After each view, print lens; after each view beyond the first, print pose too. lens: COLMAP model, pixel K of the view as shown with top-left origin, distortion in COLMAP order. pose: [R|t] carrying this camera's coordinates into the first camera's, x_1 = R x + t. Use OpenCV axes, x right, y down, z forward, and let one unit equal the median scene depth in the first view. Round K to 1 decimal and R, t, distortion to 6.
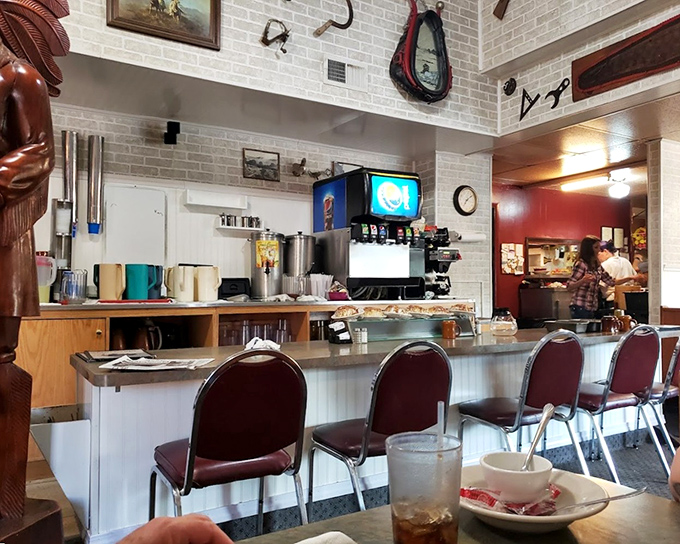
lens RADIAL K [[578.5, 0, 342.3], [0, 578.5, 270.8], [0, 0, 1]] dist [0.000637, 0.019766]
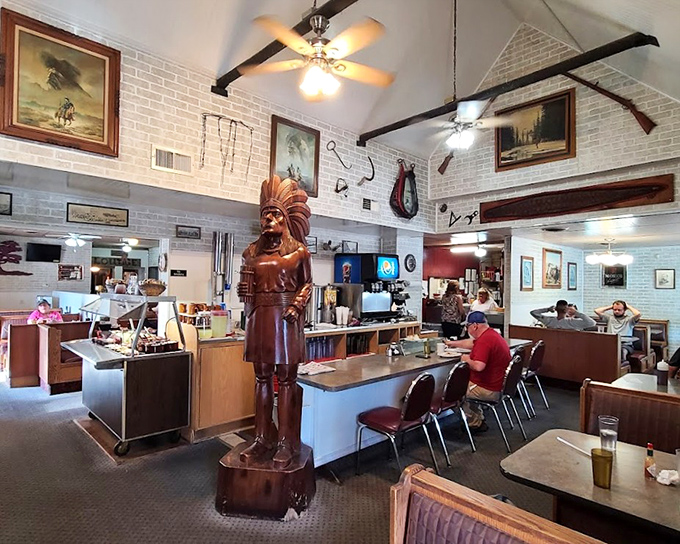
lens RADIAL K [[409.0, 0, 337.8], [0, 409.0, 276.4], [0, 0, 1]] dist [0.001161, -0.000287]
pose [[0.979392, 0.014648, 0.201435, -0.331330], [-0.018094, 0.999720, 0.015276, -0.119226], [-0.201154, -0.018606, 0.979383, -0.249543]]
